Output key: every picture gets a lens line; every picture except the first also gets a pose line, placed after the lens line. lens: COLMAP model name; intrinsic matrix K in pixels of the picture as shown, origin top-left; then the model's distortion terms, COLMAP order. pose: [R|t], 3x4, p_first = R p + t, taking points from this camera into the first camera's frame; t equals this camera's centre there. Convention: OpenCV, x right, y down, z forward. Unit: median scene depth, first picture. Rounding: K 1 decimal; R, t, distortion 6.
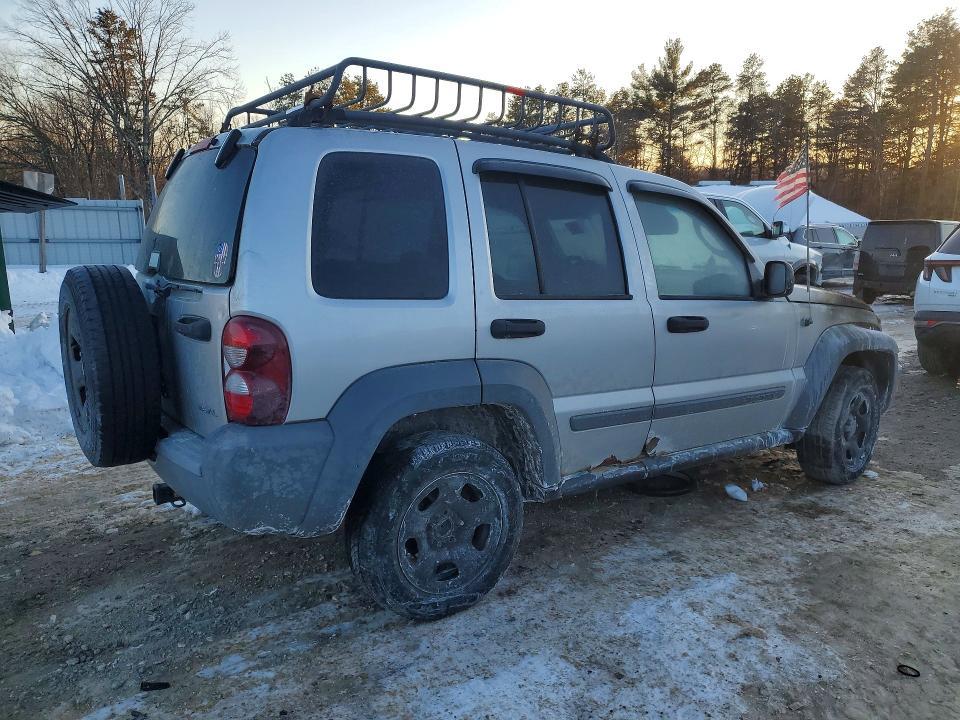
lens RADIAL K [[709.1, 0, 480.0], [0, 709.1, 360.0], [0, 0, 1]] dist [-0.005994, -0.002073]
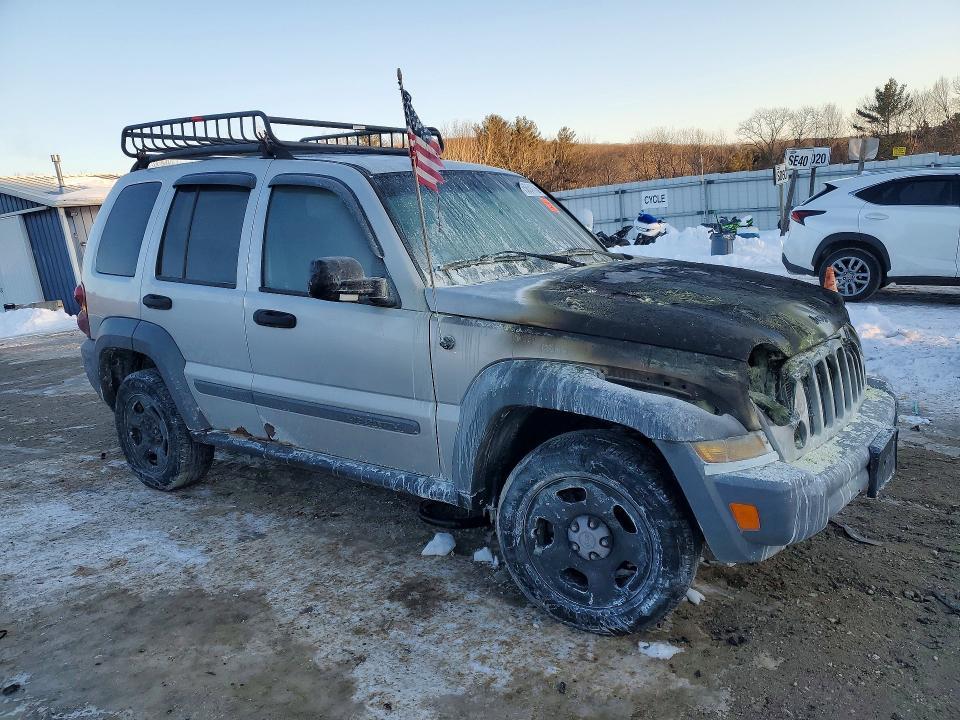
lens RADIAL K [[694.4, 0, 481.7], [0, 694.4, 391.1], [0, 0, 1]] dist [0.026522, -0.000025]
pose [[0.351088, 0.192488, -0.916343, 1.403556], [-0.099096, 0.980784, 0.168057, -0.153911], [0.931084, 0.031803, 0.363417, 1.005109]]
